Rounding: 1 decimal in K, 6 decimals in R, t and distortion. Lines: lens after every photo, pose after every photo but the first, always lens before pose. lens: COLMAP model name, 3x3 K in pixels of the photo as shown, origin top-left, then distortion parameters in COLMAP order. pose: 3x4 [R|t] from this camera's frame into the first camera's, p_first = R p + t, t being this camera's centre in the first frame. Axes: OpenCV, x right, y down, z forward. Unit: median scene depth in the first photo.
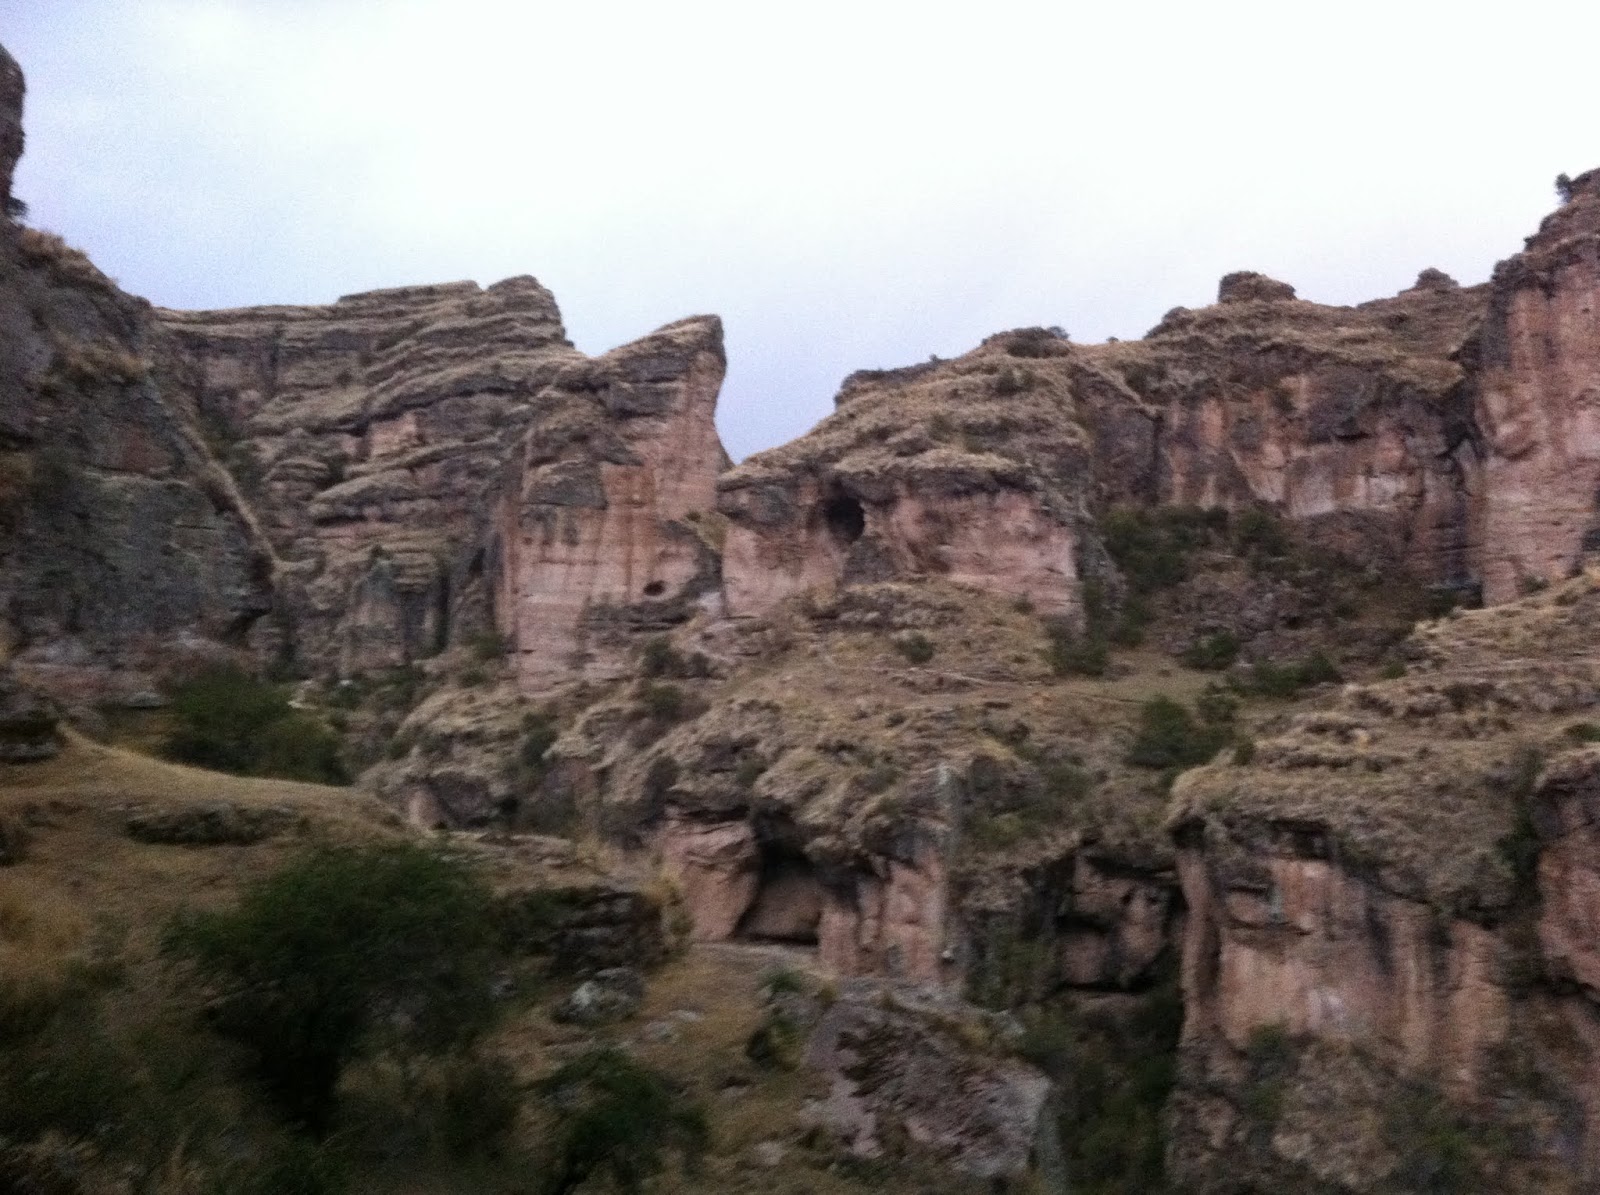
lens RADIAL K [[1565.5, 0, 800.0], [0, 1565.5, 597.5], [0, 0, 1]] dist [0.118524, -0.409656]
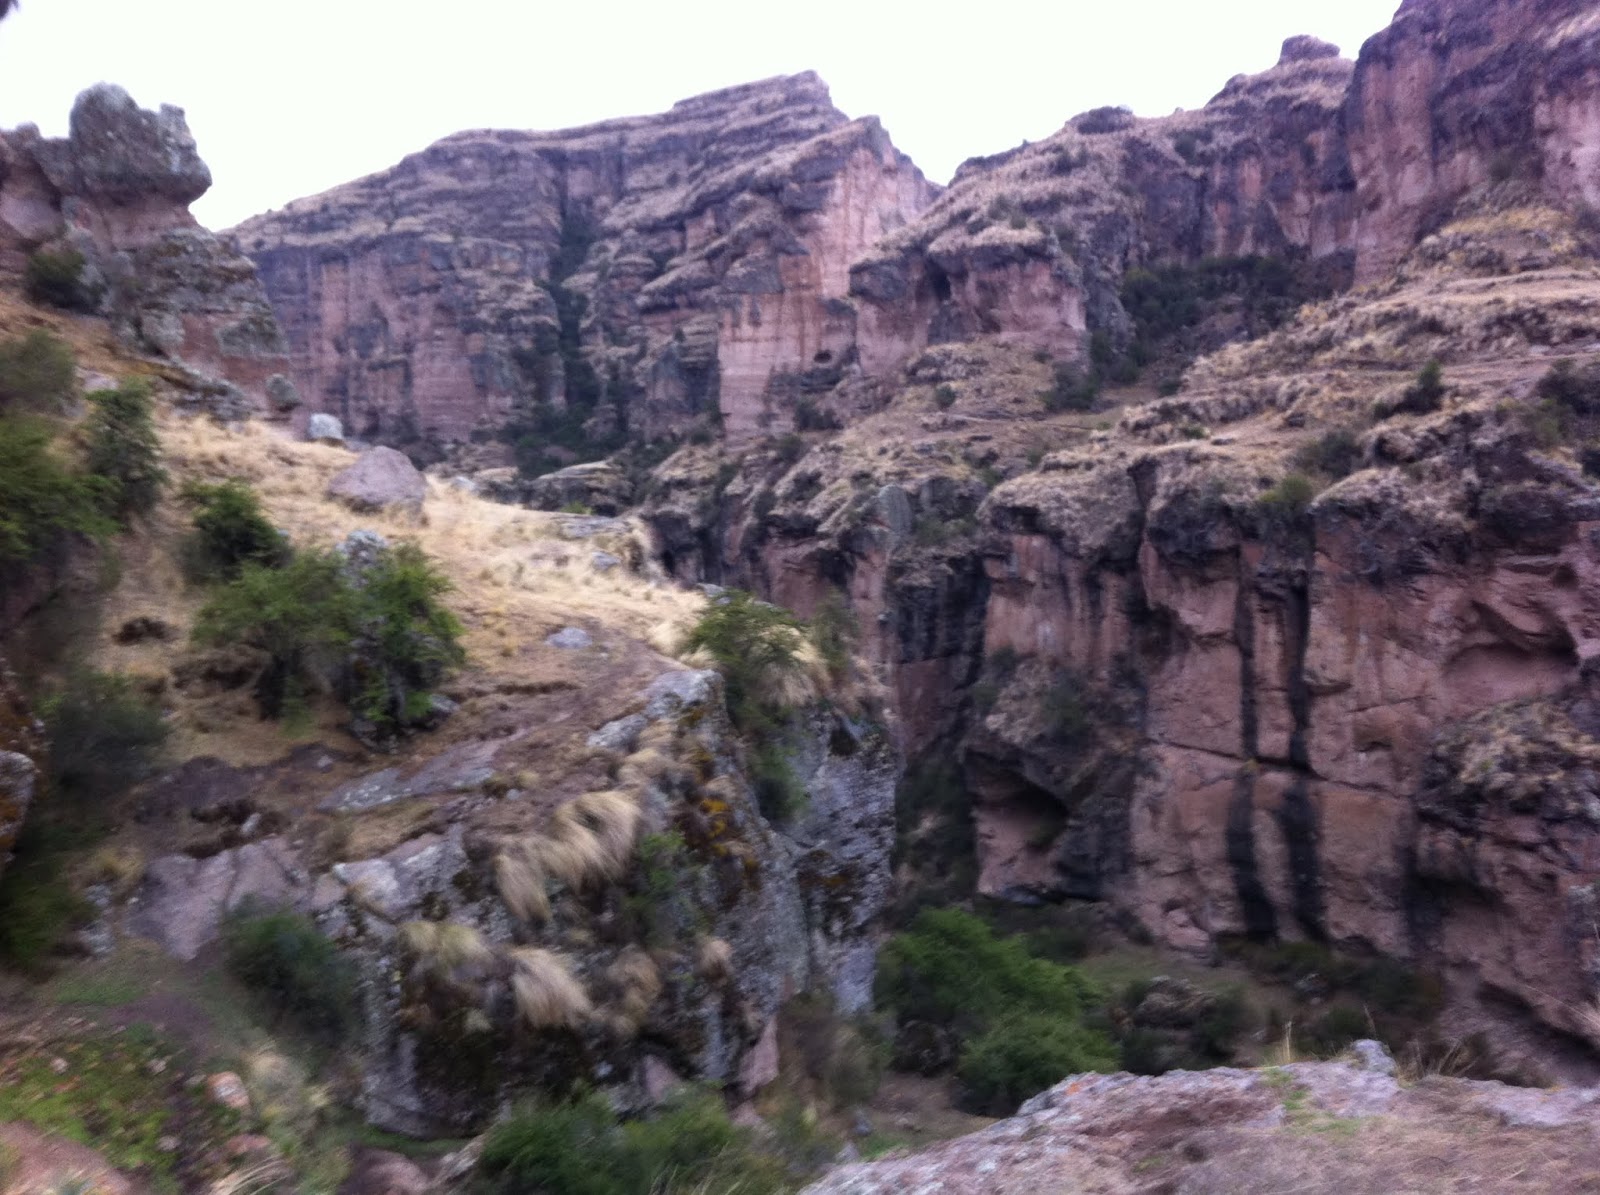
lens RADIAL K [[1565.5, 0, 800.0], [0, 1565.5, 597.5], [0, 0, 1]] dist [0.118524, -0.409656]
pose [[0.956356, -0.020746, -0.291467, 0.274337], [0.065587, 0.987266, 0.144930, 0.001057], [0.284748, -0.157721, 0.945538, -0.215592]]
